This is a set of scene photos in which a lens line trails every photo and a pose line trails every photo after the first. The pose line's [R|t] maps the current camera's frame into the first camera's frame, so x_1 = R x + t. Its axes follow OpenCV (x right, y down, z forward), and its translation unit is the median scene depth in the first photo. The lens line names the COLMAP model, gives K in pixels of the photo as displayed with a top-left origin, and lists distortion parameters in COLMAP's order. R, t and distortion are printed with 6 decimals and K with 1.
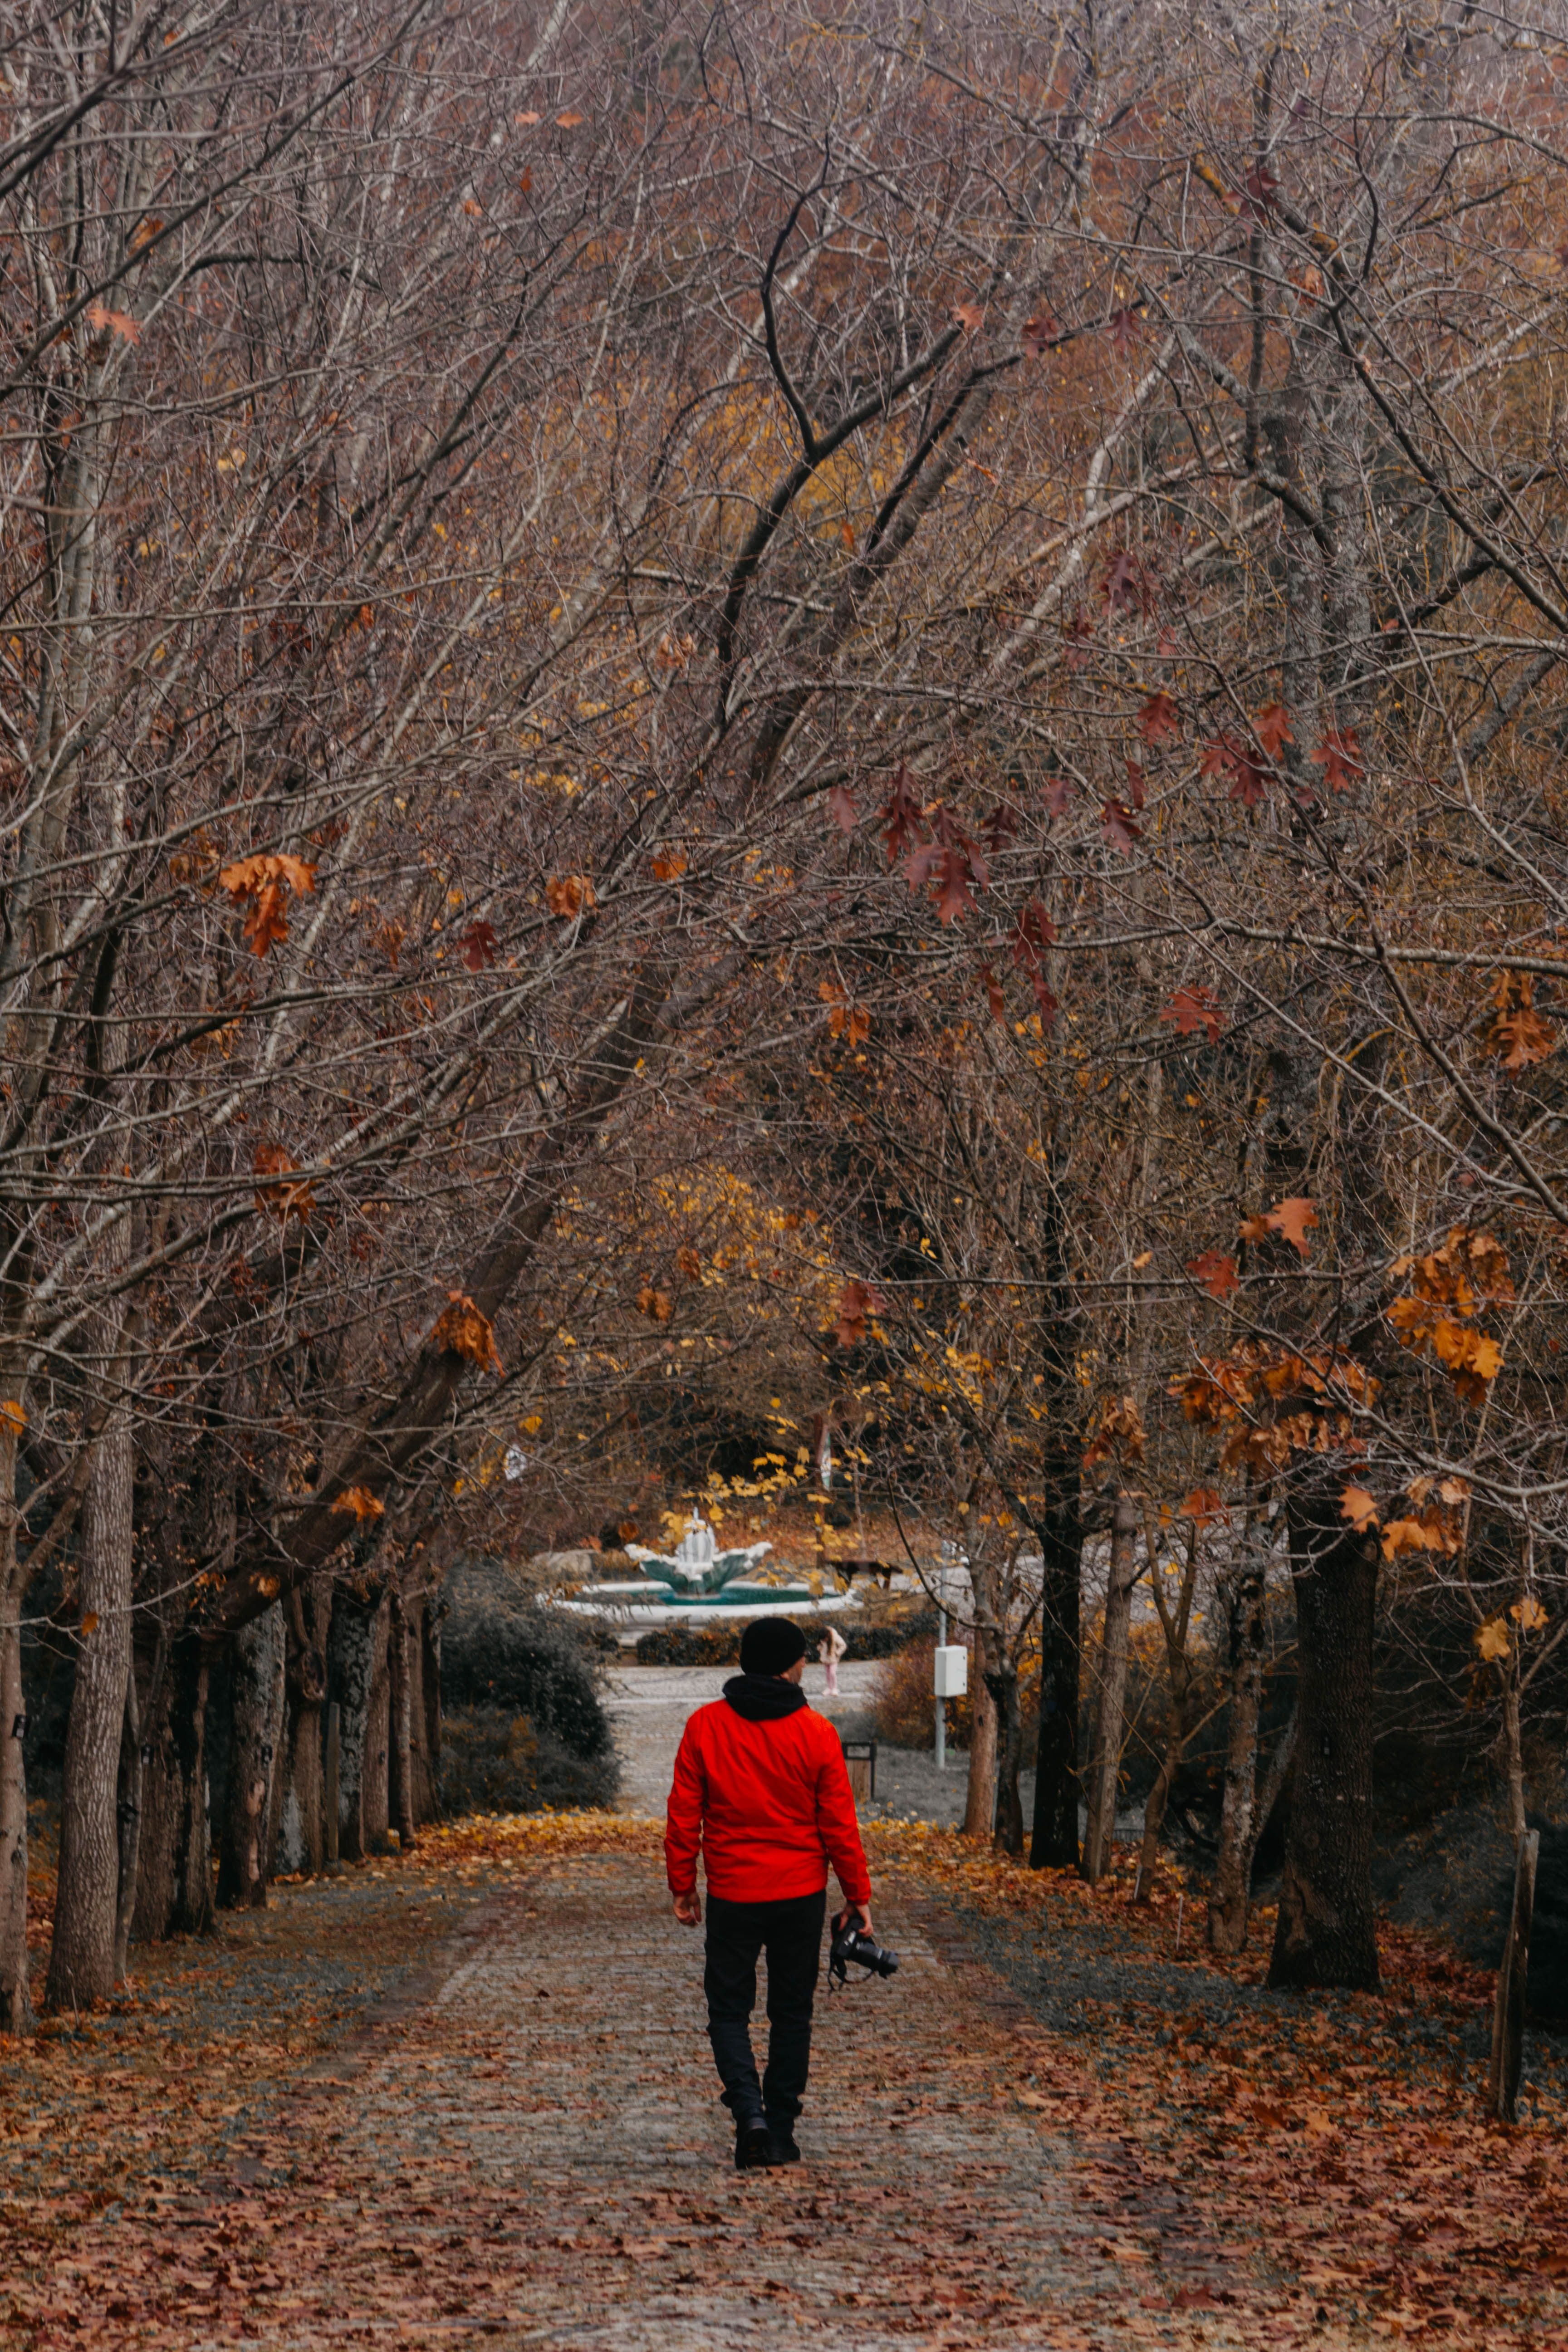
lens RADIAL K [[6971.8, 0, 783.0], [0, 6971.8, 1174.6], [0, 0, 1]] dist [0.063287, 0.000000]
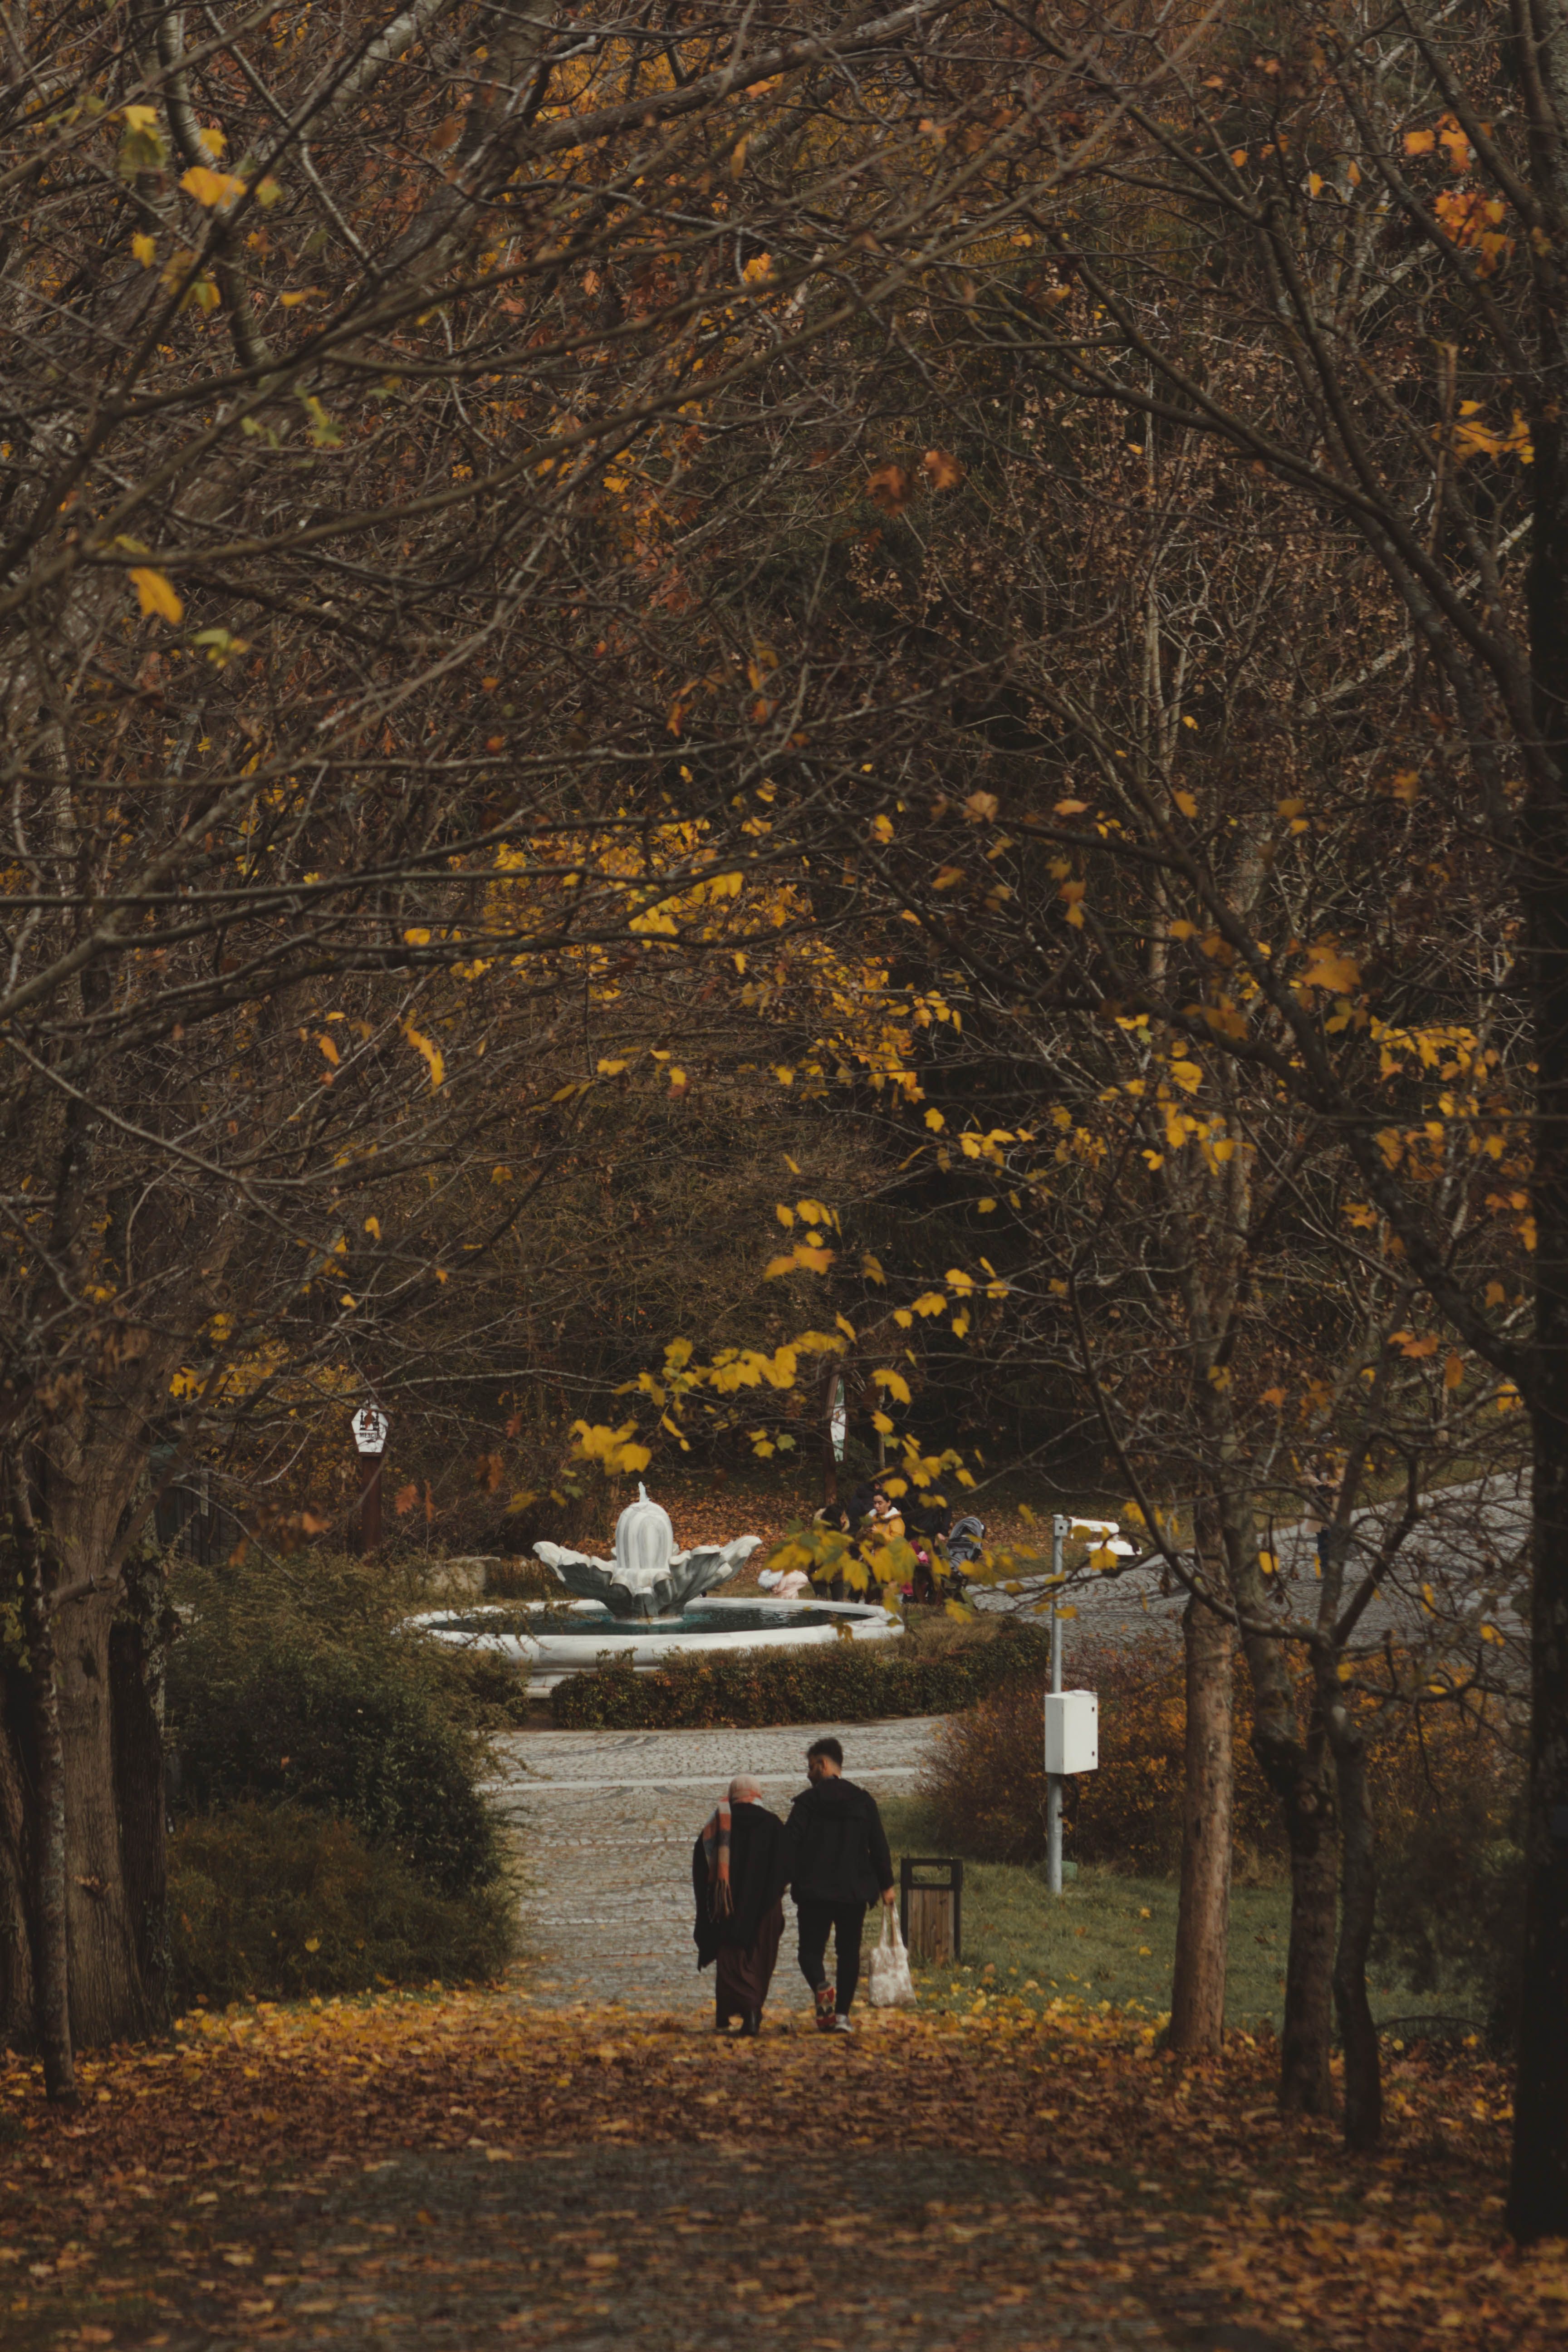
lens RADIAL K [[6971.8, 0, 784.4], [0, 6971.8, 1181.7], [0, 0, 1]] dist [0.063287, 0.000000]
pose [[0.999913, -0.010331, 0.008243, -0.009994], [0.010395, 0.999915, -0.007821, 0.056958], [-0.008162, 0.007906, 0.999935, 0.804135]]
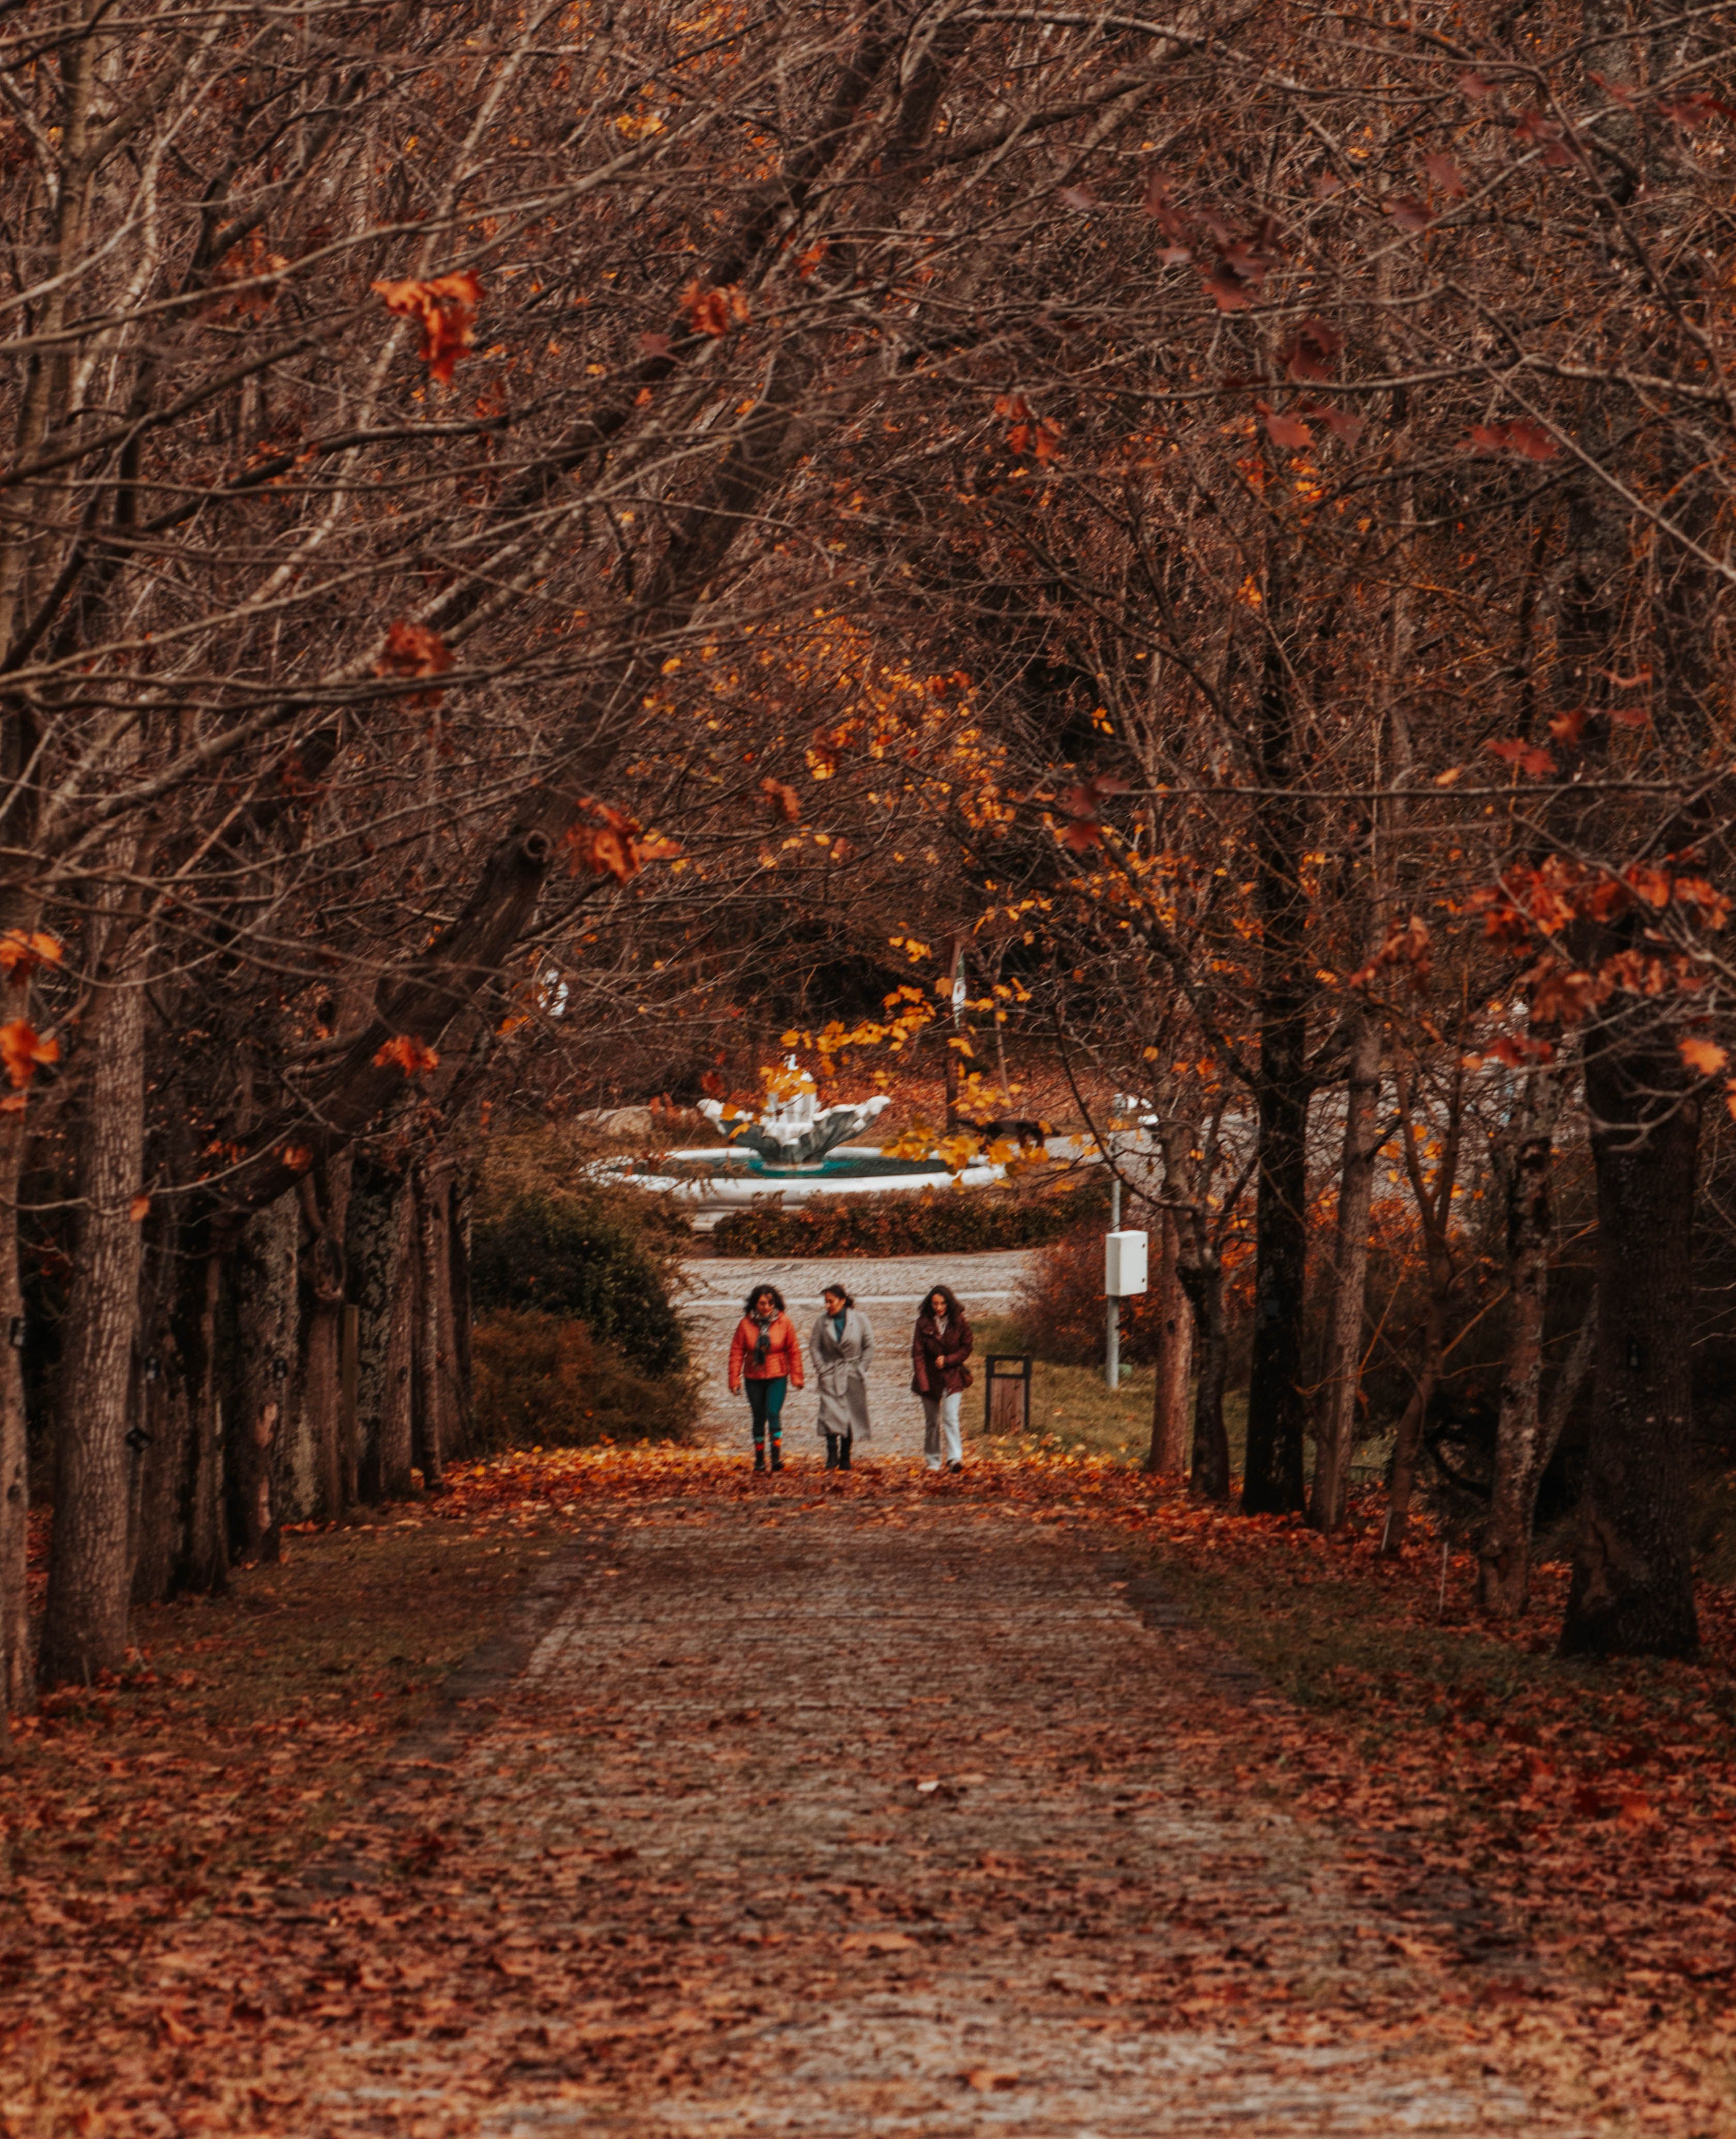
lens RADIAL K [[9355.5, 0, 868.2], [0, 9355.5, 1070.3], [0, 0, 1]] dist [0.119826, 0.000000]
pose [[0.999999, -0.001213, -0.000451, -0.007968], [0.001234, 0.998730, 0.050364, -0.004197], [0.000390, -0.050365, 0.998731, -0.060107]]
